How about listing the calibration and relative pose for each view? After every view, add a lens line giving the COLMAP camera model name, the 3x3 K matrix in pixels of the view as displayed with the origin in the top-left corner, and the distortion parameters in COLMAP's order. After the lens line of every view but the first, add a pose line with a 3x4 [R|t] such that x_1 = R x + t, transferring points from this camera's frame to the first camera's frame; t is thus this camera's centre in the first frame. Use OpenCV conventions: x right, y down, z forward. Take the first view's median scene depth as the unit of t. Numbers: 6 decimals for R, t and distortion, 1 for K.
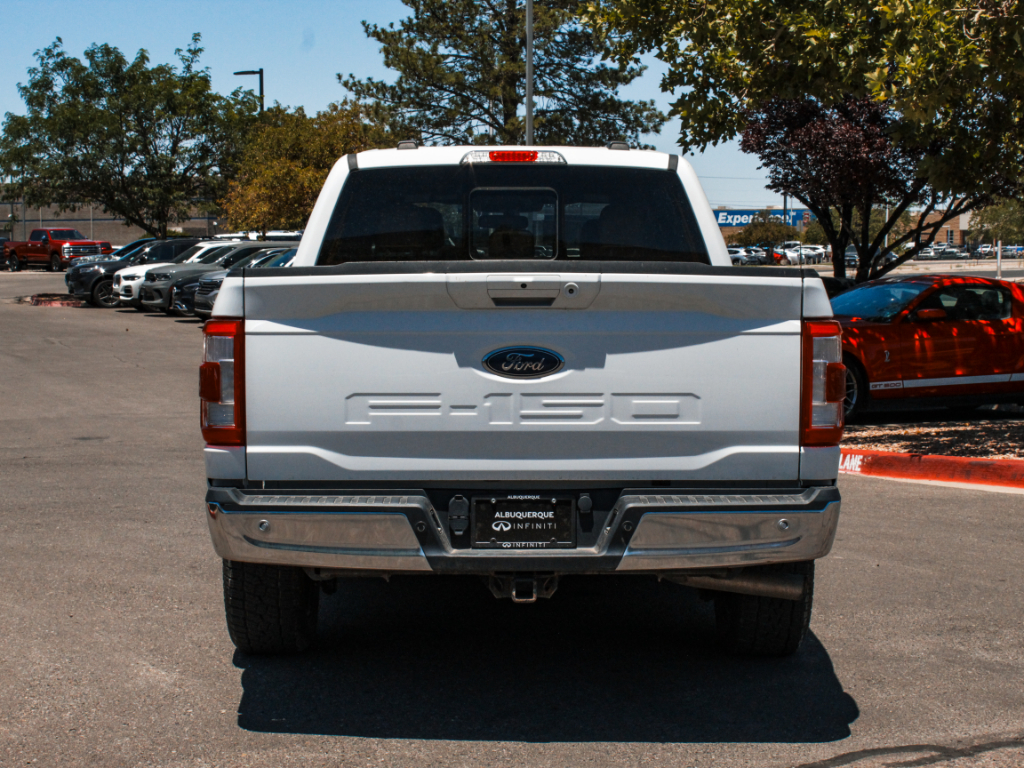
lens RADIAL K [[1789.6, 0, 512.0], [0, 1789.6, 384.0], [0, 0, 1]] dist [-0.011091, -0.071283]
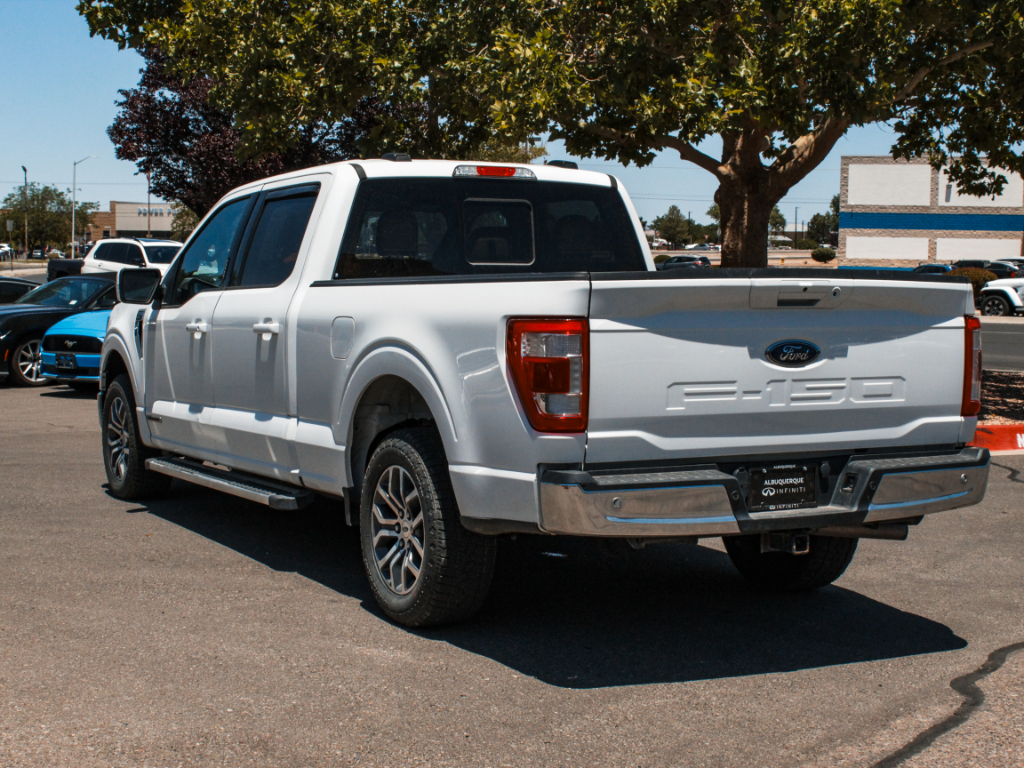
lens RADIAL K [[1643.2, 0, 512.0], [0, 1643.2, 384.0], [0, 0, 1]] dist [-0.039525, -0.047841]
pose [[0.886767, -0.023609, 0.461614, -0.661431], [0.020353, 0.999720, 0.012031, -0.008643], [-0.461769, -0.001274, 0.886999, 0.115275]]
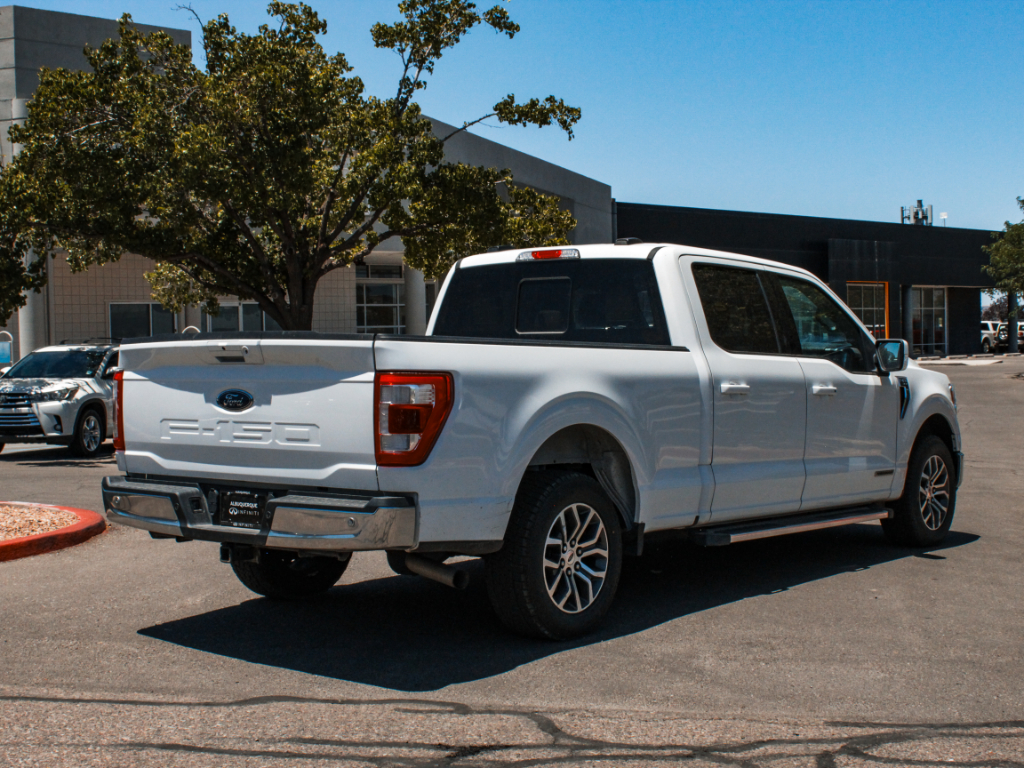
lens RADIAL K [[1475.6, 0, 512.0], [0, 1475.6, 384.0], [0, 0, 1]] dist [-0.026937, -0.026033]
pose [[0.768986, 0.006183, -0.639236, 0.954785], [-0.033649, 0.998959, -0.030816, 0.004245], [0.638379, 0.045206, 0.768393, 0.208936]]
